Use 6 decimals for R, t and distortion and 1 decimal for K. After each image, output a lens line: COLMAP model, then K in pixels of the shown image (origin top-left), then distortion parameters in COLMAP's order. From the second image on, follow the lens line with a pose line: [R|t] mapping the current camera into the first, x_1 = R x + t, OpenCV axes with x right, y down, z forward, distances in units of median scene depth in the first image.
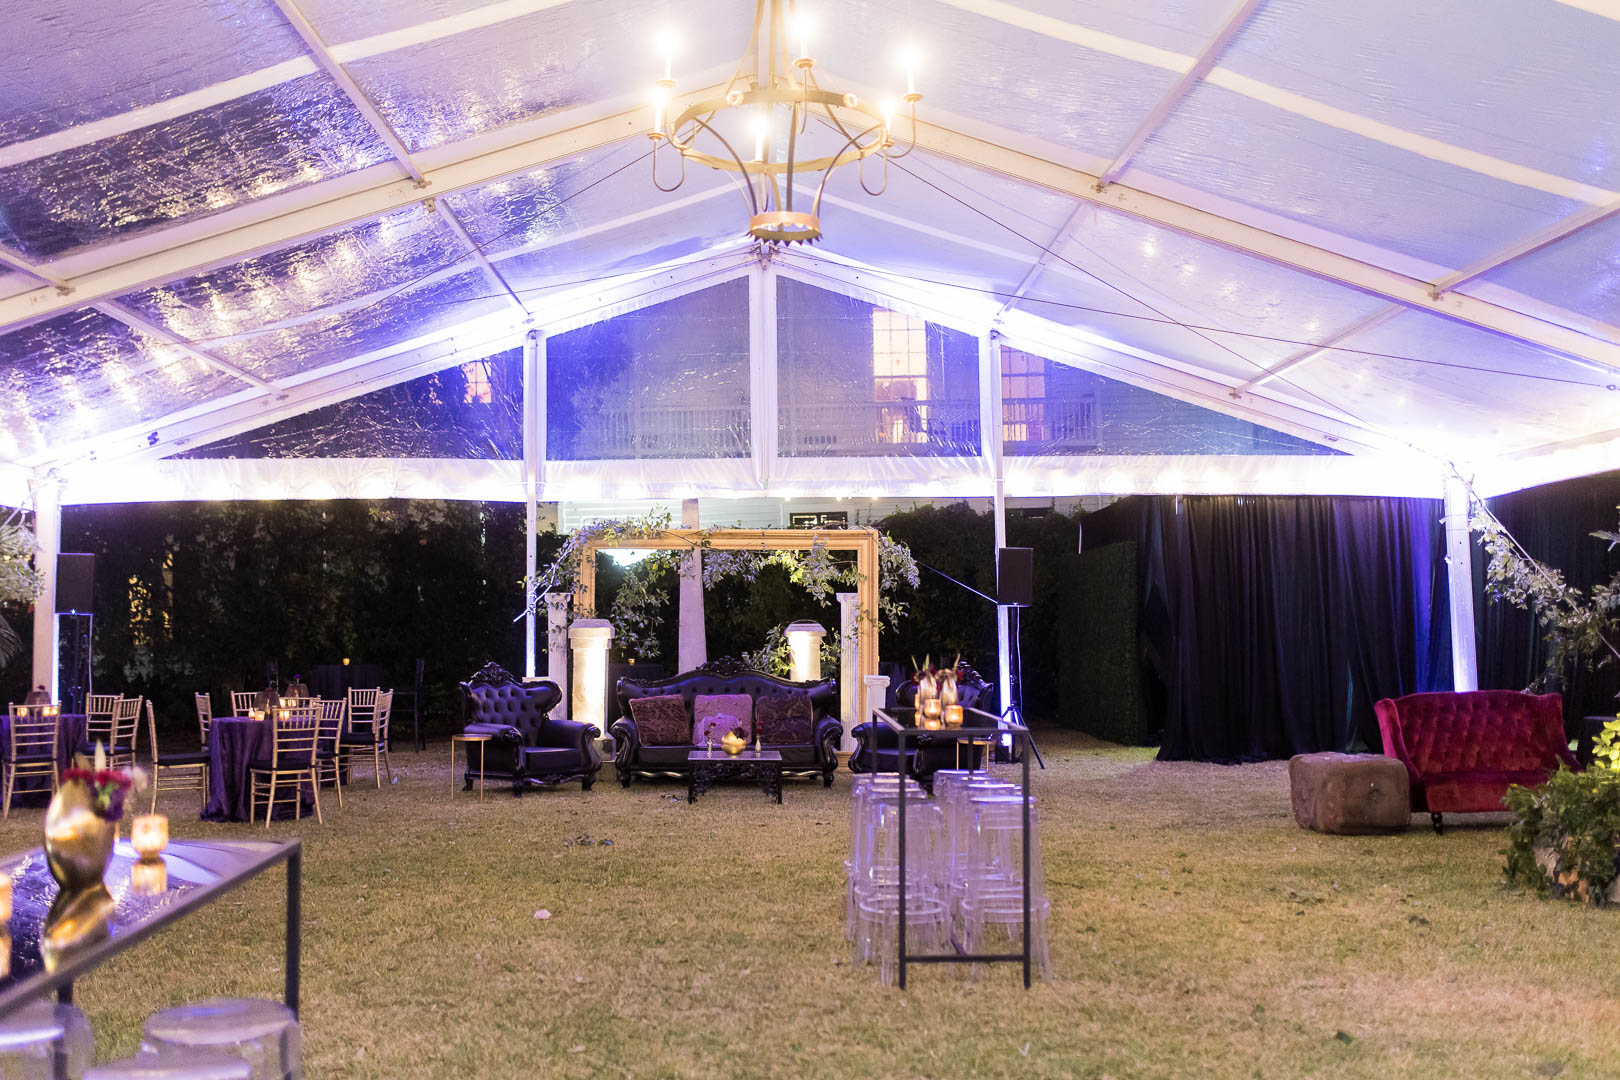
lens RADIAL K [[1634.8, 0, 810.0], [0, 1634.8, 540.0], [0, 0, 1]] dist [0.000794, 0.003359]
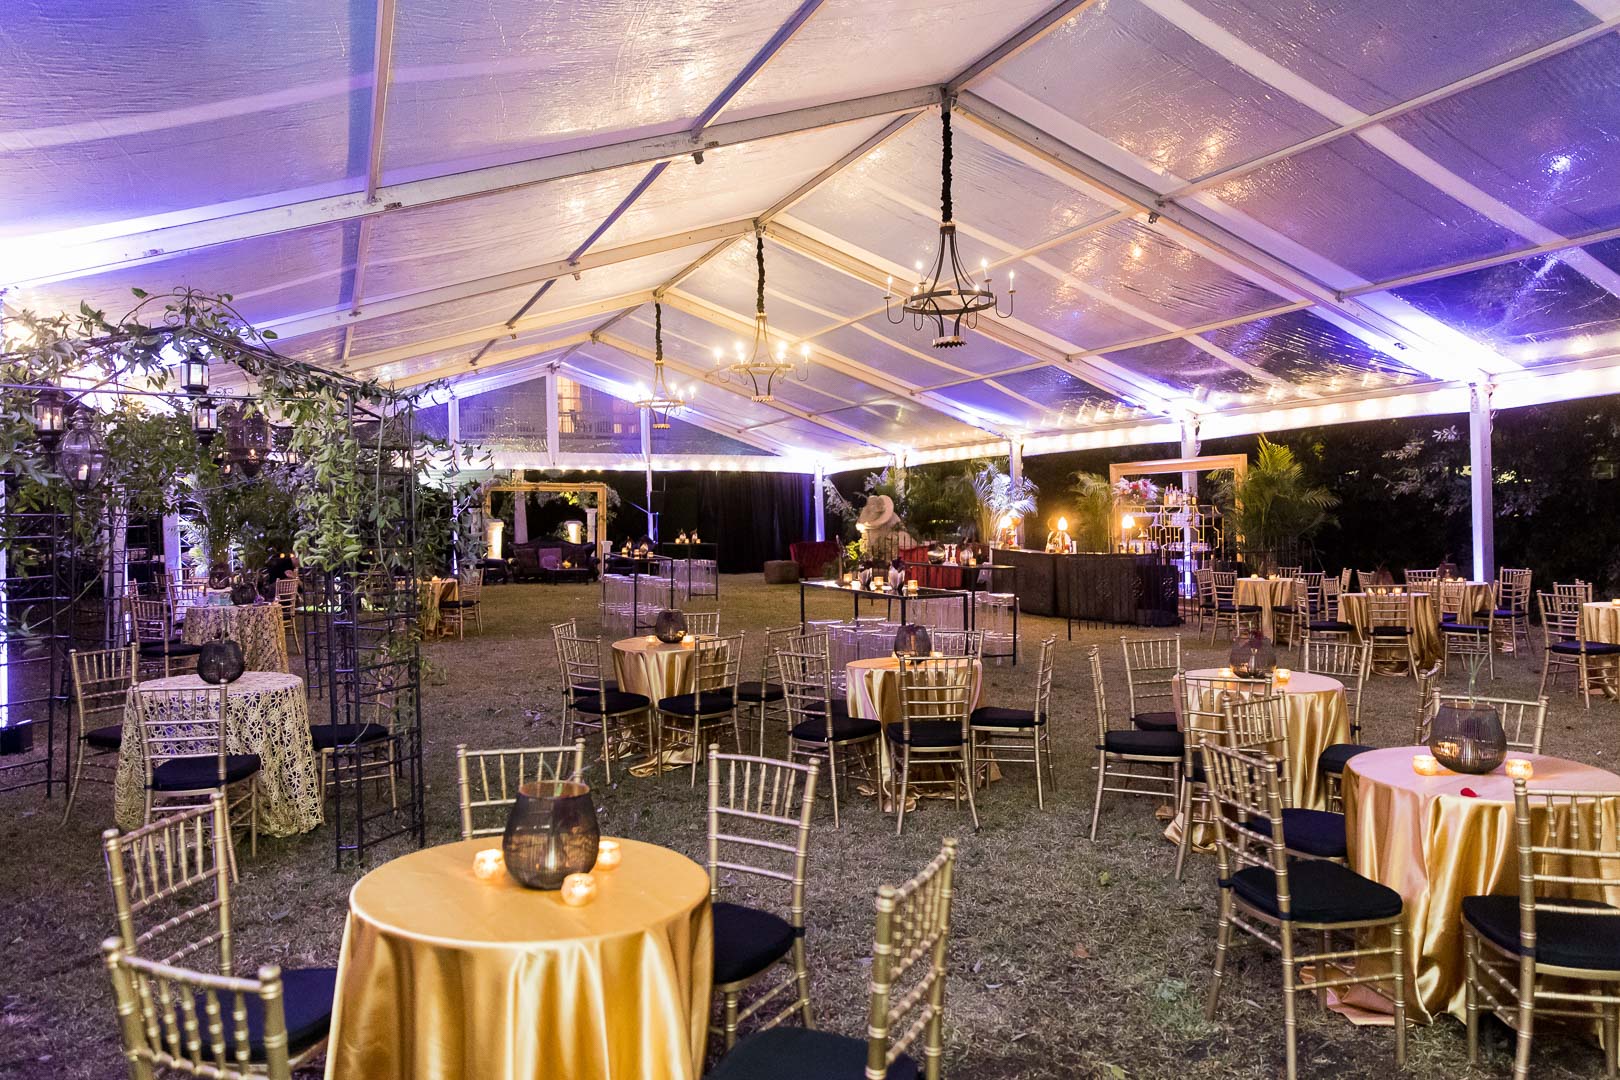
lens RADIAL K [[1123.3, 0, 810.0], [0, 1123.3, 540.0], [0, 0, 1]] dist [0.000112, 0.000000]
pose [[0.937541, -0.006372, 0.347816, -0.267037], [-0.017188, 0.997763, 0.064610, -0.037195], [-0.347449, -0.066552, 0.935334, -0.747867]]
